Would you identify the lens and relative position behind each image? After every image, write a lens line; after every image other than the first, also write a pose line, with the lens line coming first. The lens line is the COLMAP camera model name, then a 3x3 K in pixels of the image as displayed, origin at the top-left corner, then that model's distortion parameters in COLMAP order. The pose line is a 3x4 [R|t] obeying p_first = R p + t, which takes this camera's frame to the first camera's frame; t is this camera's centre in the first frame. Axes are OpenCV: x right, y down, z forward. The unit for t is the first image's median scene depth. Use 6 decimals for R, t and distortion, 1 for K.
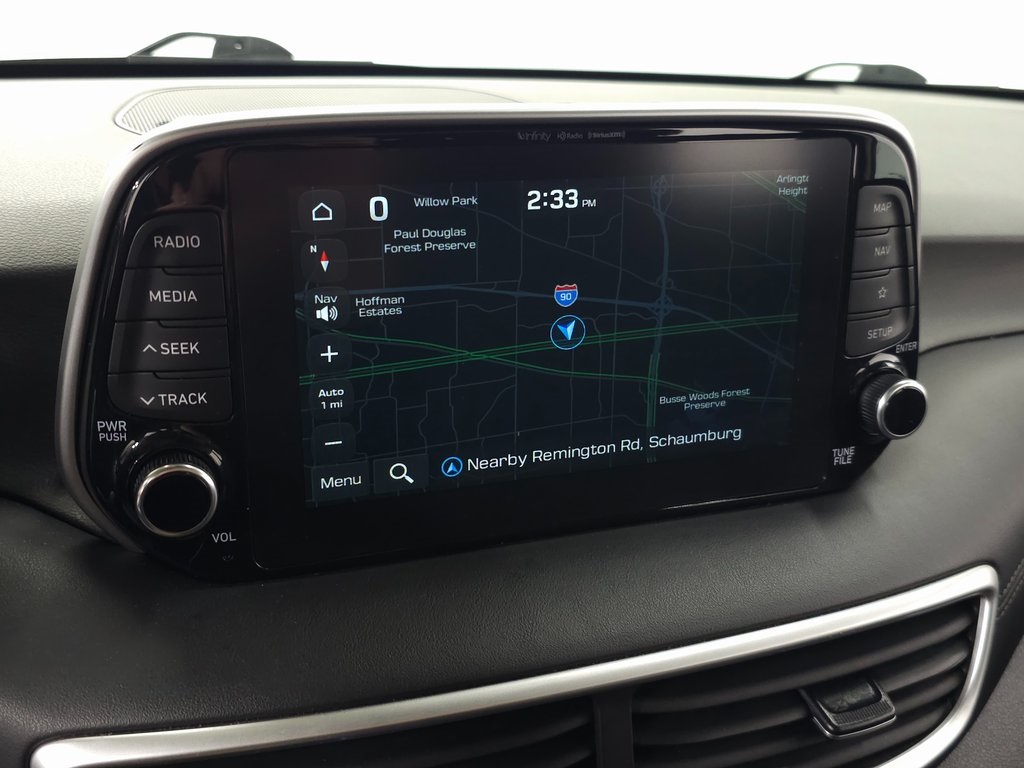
lens RADIAL K [[1062.4, 0, 515.1], [0, 1062.4, 368.9], [0, 0, 1]] dist [0.013999, -0.002754]
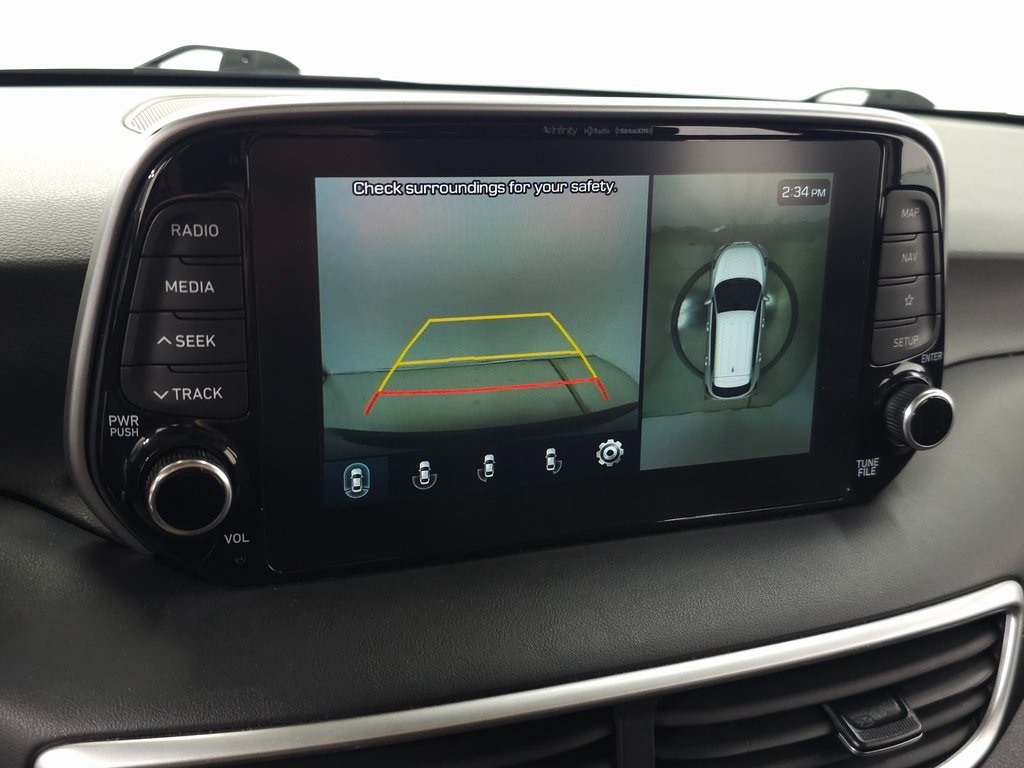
lens RADIAL K [[1063.1, 0, 516.1], [0, 1063.1, 383.8], [0, 0, 1]] dist [0.009005, 0.008633]
pose [[0.999914, 0.011196, 0.006887, -0.025372], [-0.011079, 0.999796, -0.016899, 0.028713], [-0.007075, 0.016822, 0.999833, 0.024860]]
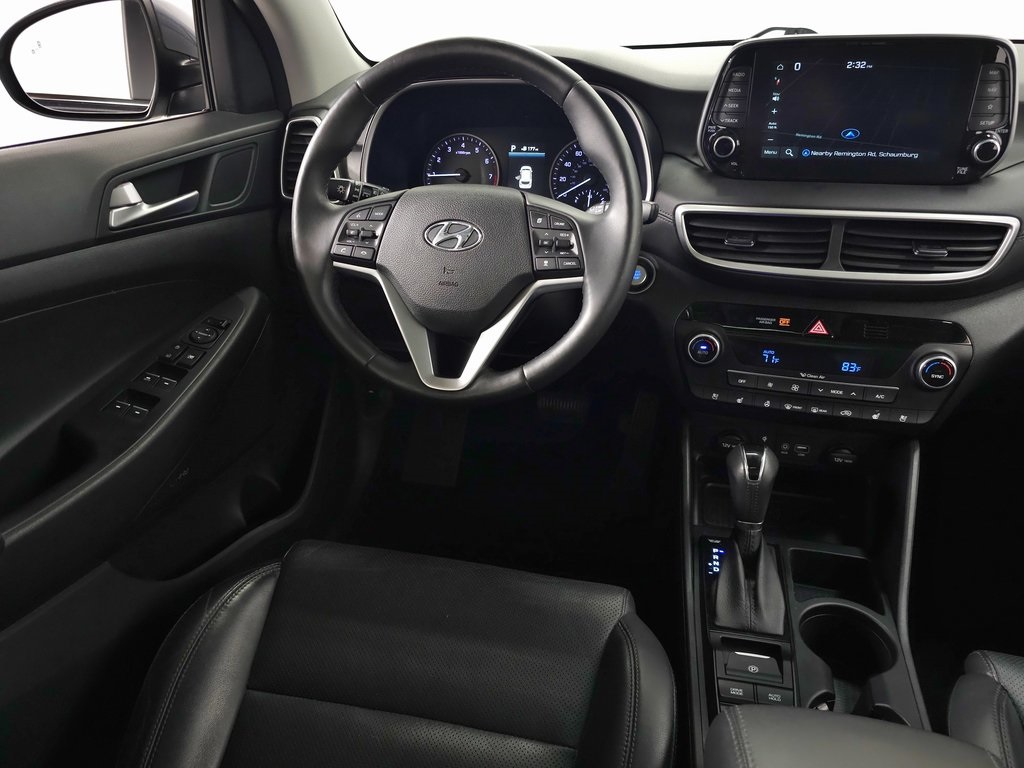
lens RADIAL K [[691.1, 0, 512.0], [0, 691.1, 386.6], [0, 0, 1]] dist [0.050503, -0.057695]
pose [[0.798298, 0.235641, -0.554250, 0.583123], [-0.151527, 0.969261, 0.193837, 0.513298], [0.582889, -0.070756, 0.809465, -1.345317]]
